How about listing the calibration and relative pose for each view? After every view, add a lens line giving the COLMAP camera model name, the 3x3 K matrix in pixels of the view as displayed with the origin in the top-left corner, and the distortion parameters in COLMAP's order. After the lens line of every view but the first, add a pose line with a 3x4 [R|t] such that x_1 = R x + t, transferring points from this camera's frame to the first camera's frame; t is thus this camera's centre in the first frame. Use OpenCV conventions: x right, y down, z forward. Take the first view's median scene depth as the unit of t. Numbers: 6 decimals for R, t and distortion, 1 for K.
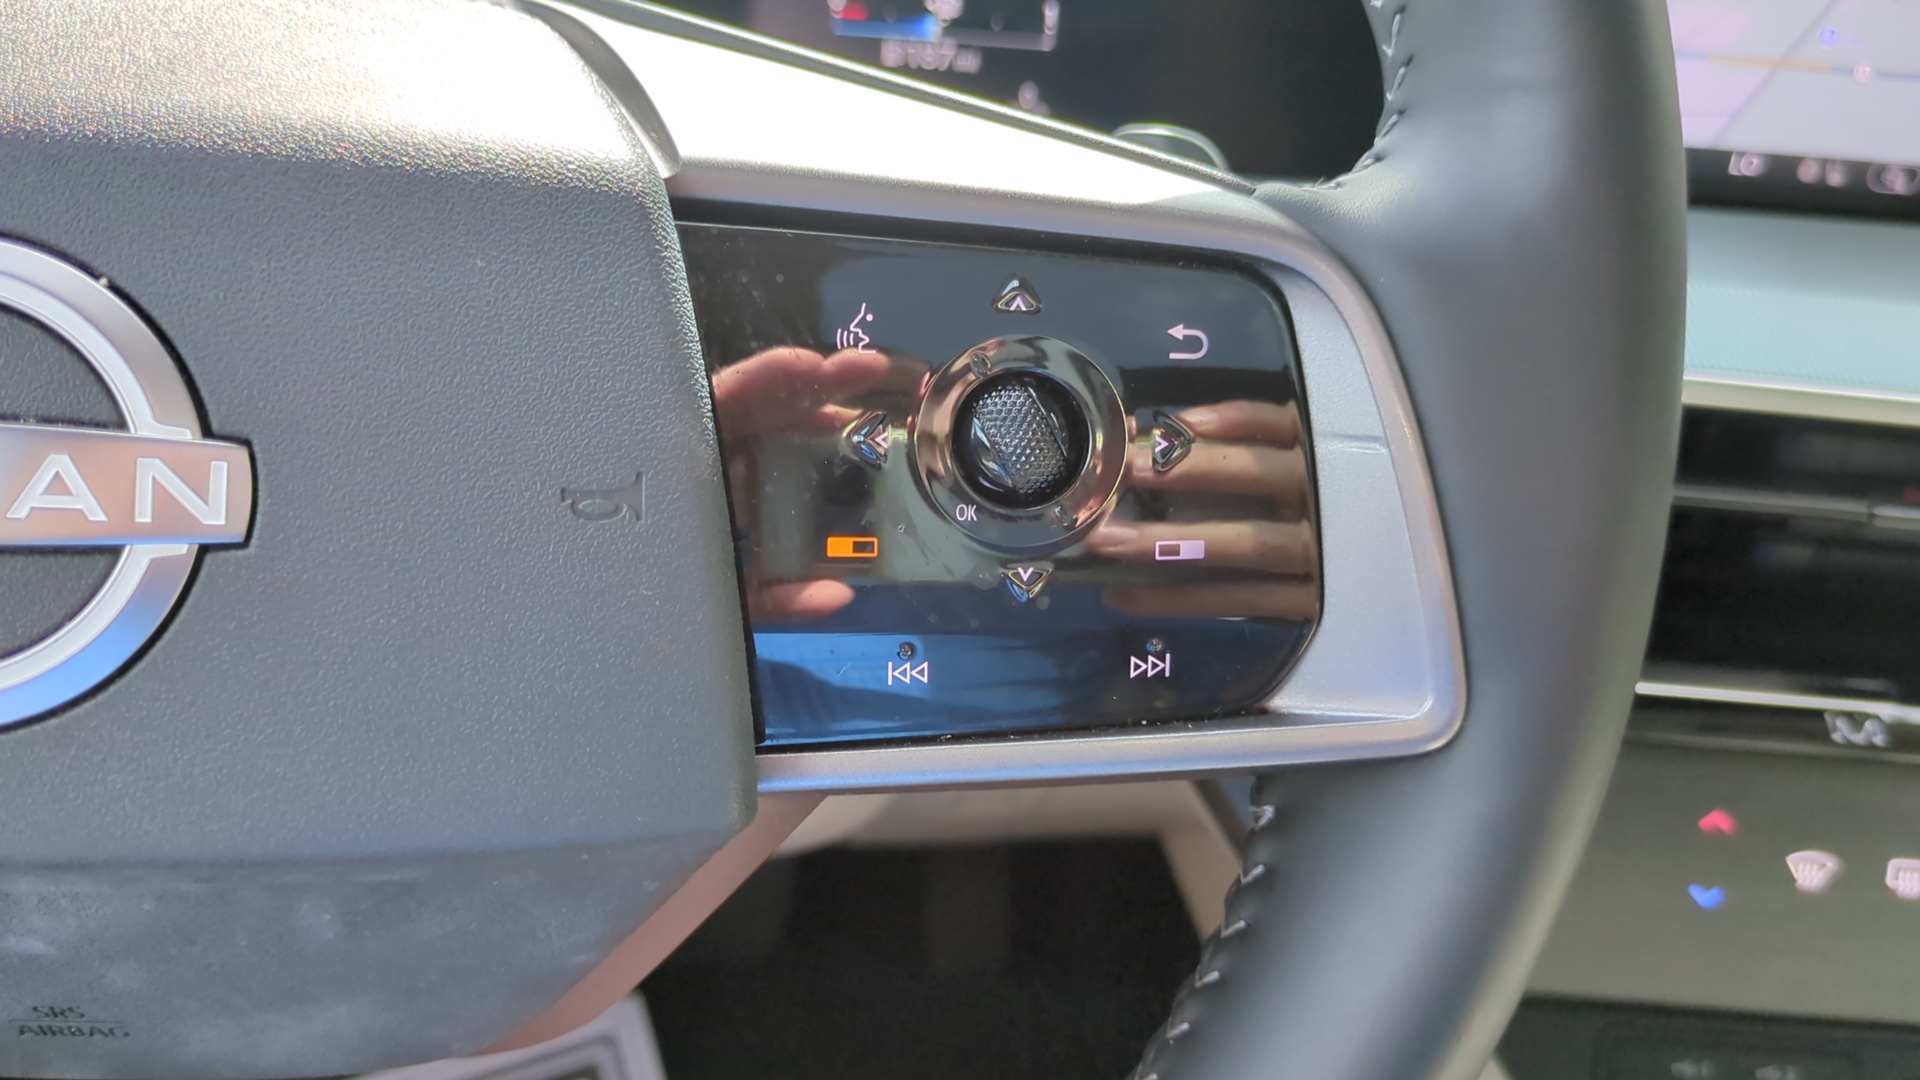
lens RADIAL K [[1656.9, 0, 960.0], [0, 1656.9, 540.0], [0, 0, 1]] dist [0.003880, -0.104187]
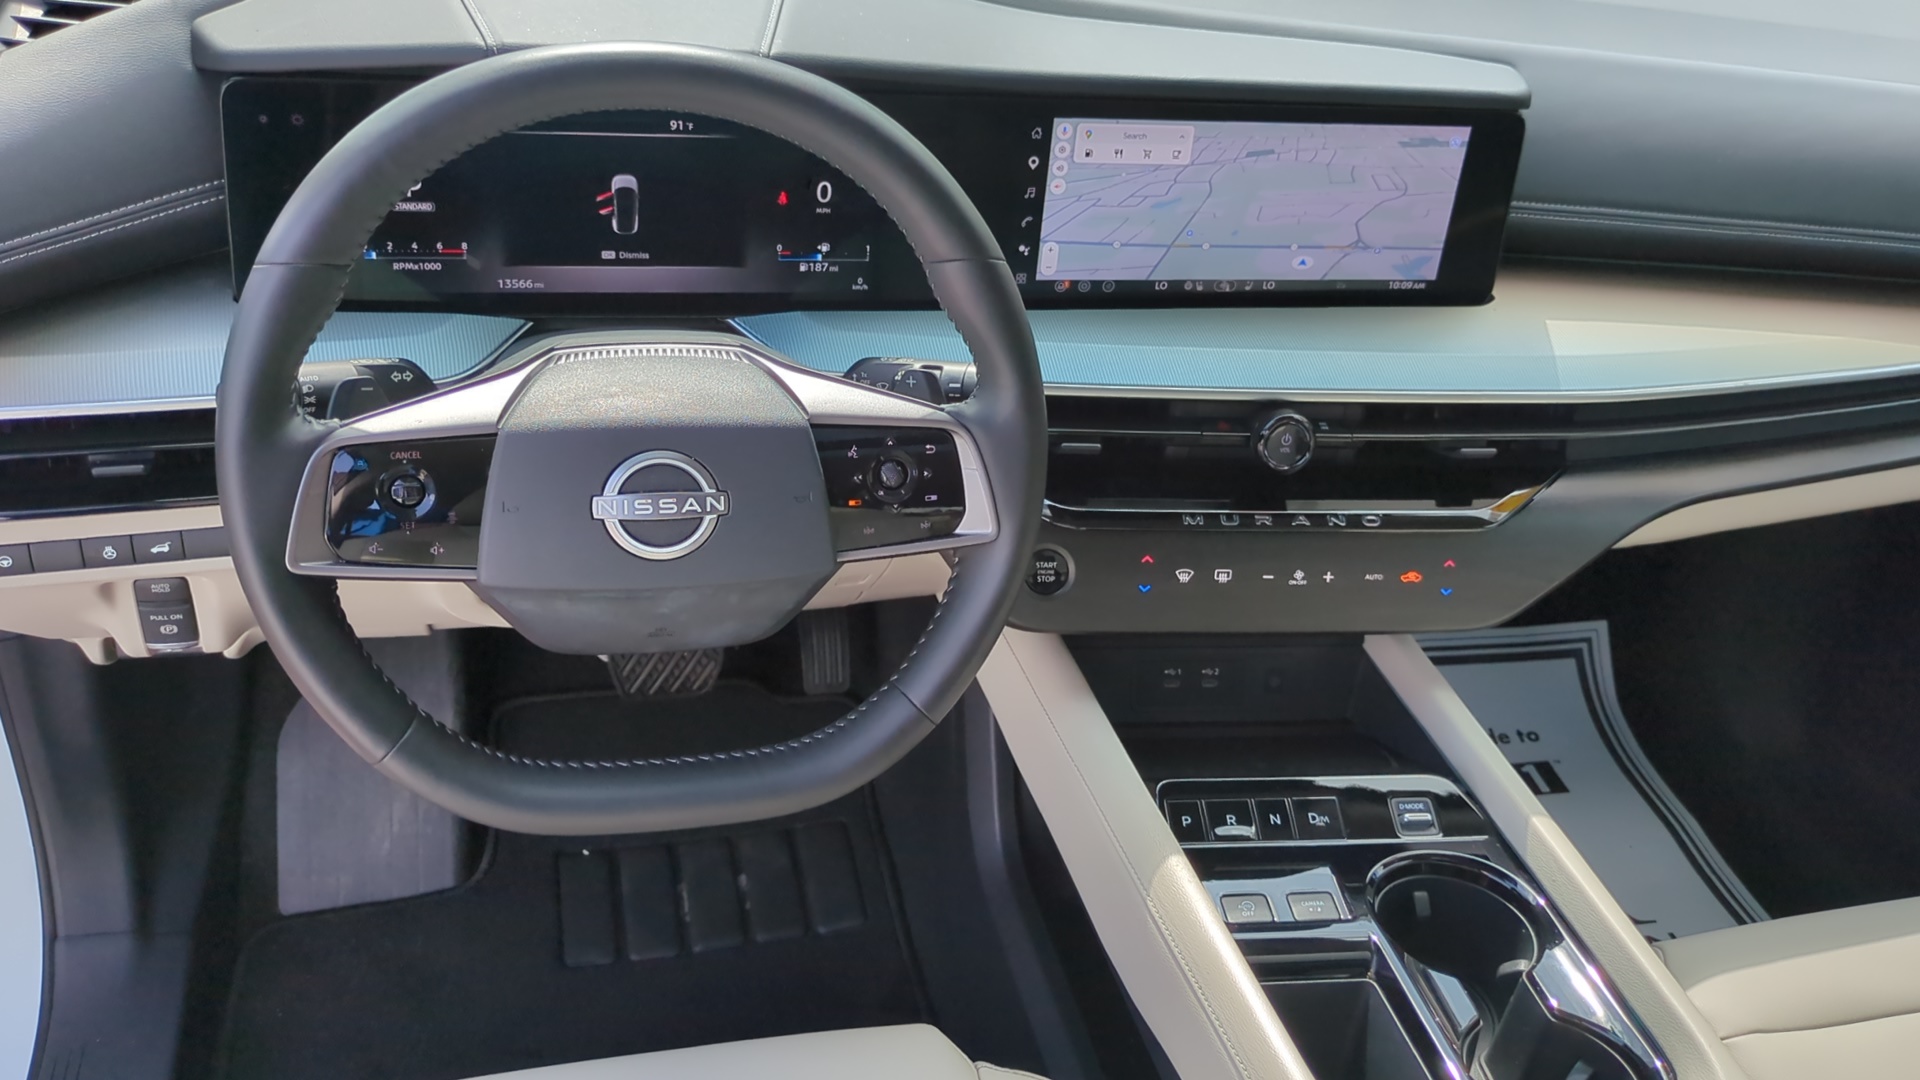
lens RADIAL K [[1659.1, 0, 962.9], [0, 1659.1, 529.6], [0, 0, 1]] dist [0.053734, -0.120401]
pose [[0.988000, -0.072718, 0.136268, -0.335954], [0.058276, 0.992536, 0.107127, -0.326609], [-0.143041, -0.097900, 0.984863, -2.904011]]
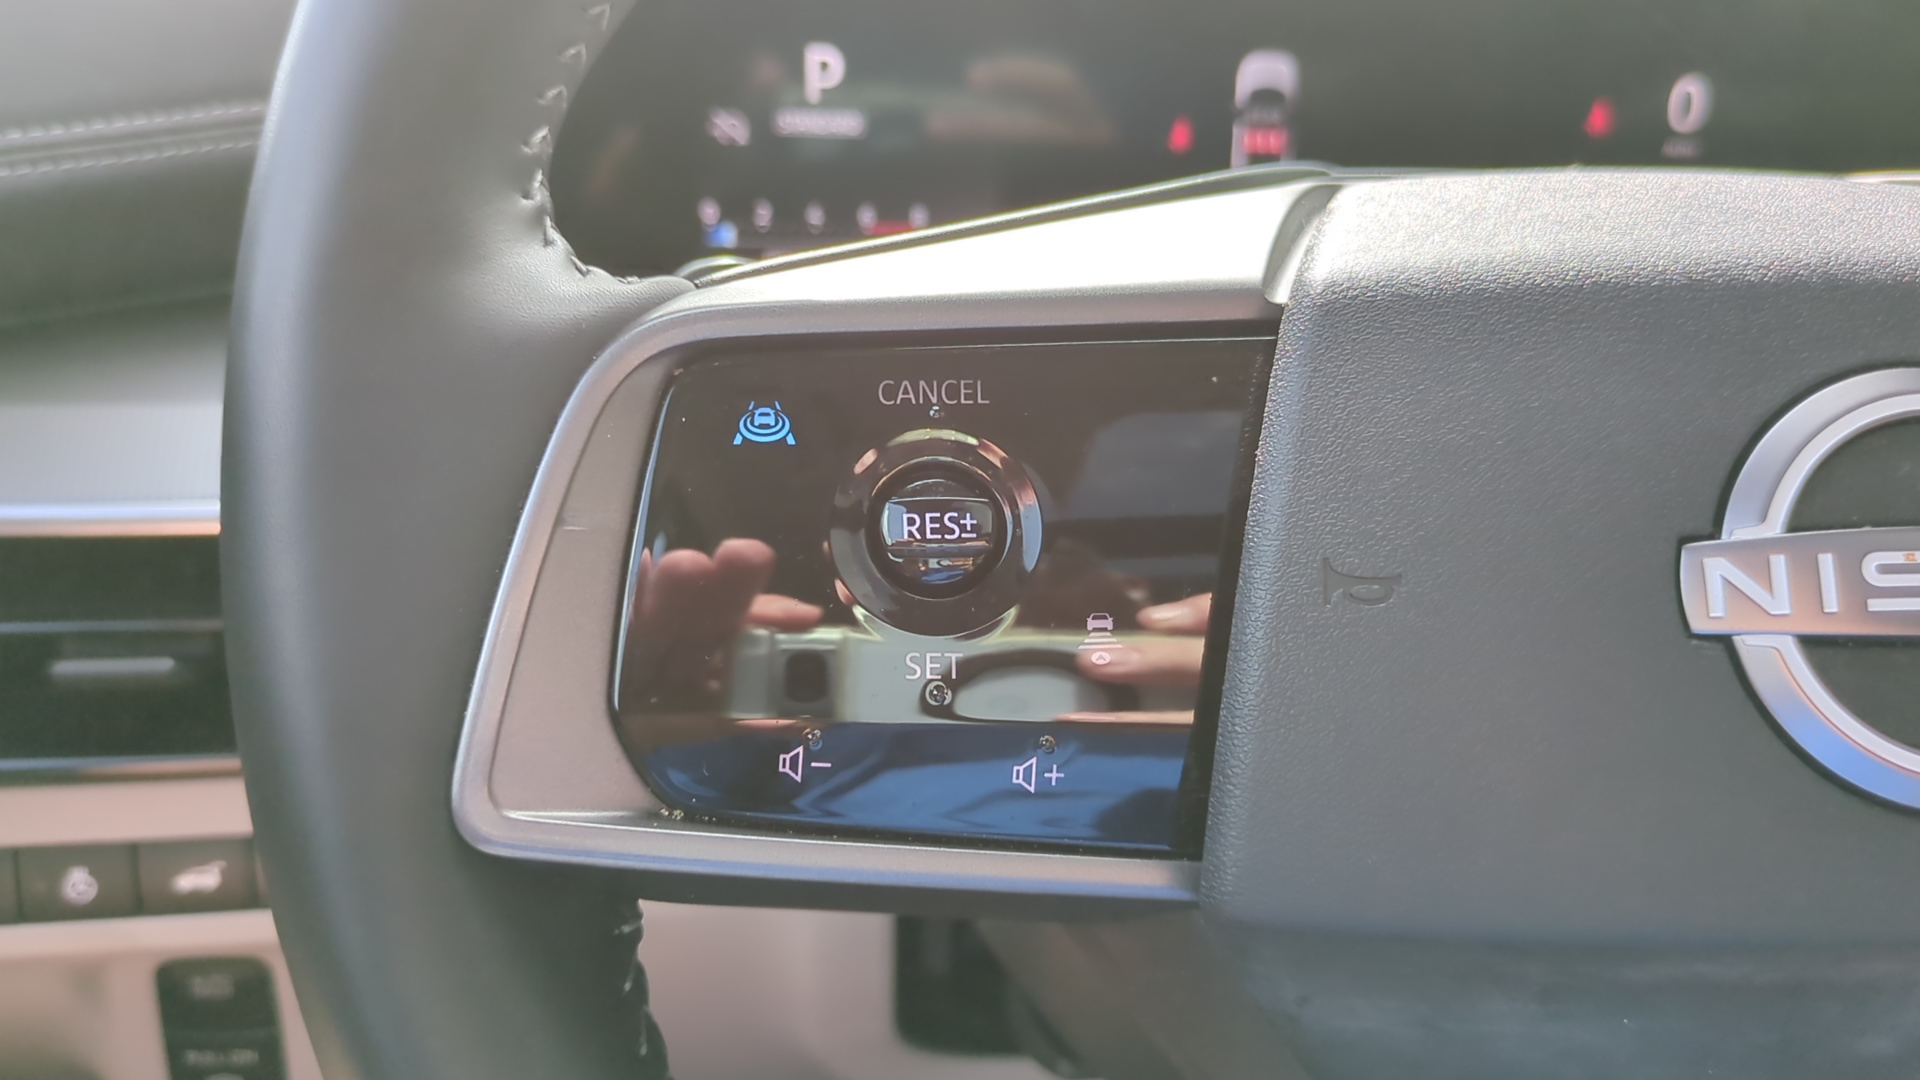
lens RADIAL K [[1656.9, 0, 960.0], [0, 1656.9, 540.0], [0, 0, 1]] dist [0.003880, -0.104187]
pose [[0.998003, -0.060648, 0.017645, -1.022433], [0.062748, 0.983940, -0.167108, 0.059353], [-0.007227, 0.167882, 0.985781, -0.085660]]
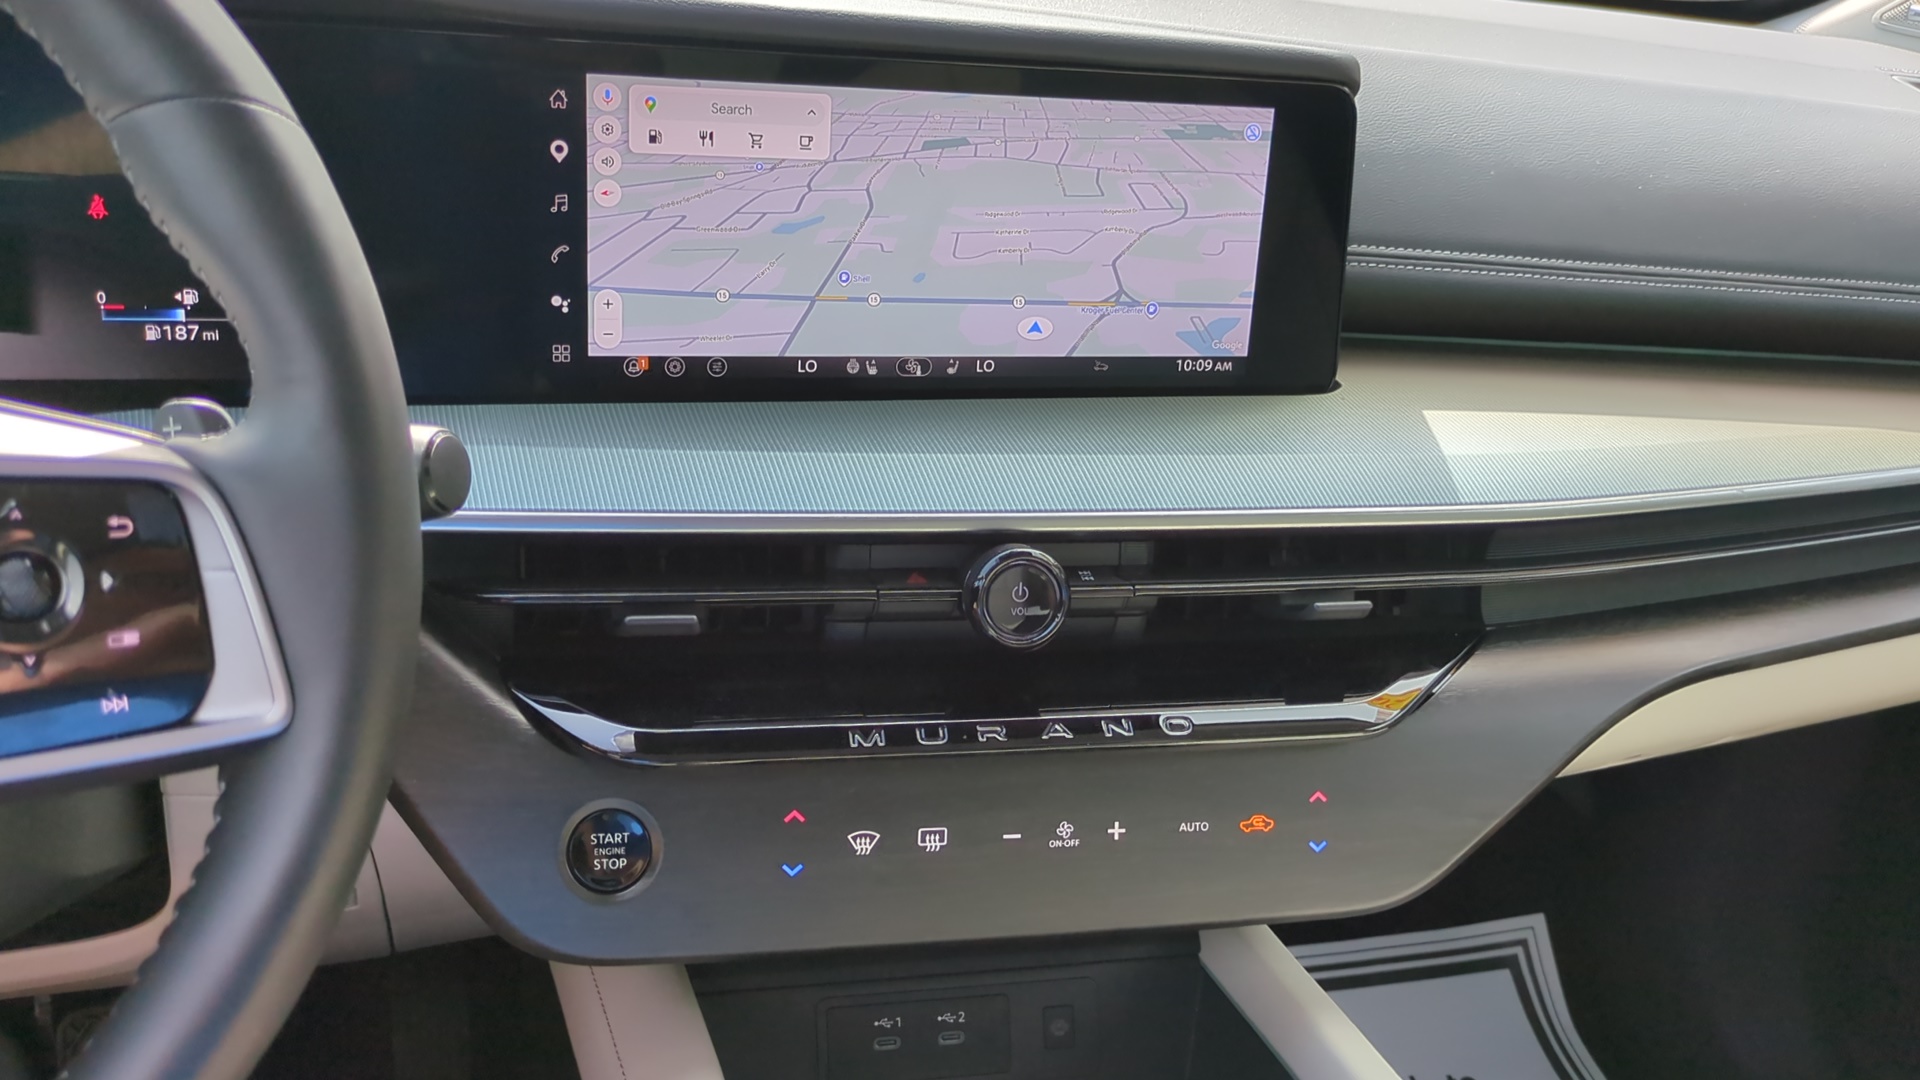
lens RADIAL K [[1659.1, 0, 962.9], [0, 1659.1, 529.6], [0, 0, 1]] dist [0.053734, -0.120401]
pose [[0.969762, -0.090847, 0.226516, 0.571041], [0.115977, 0.988185, -0.100201, 0.164874], [-0.214737, 0.123442, 0.968840, -0.928212]]
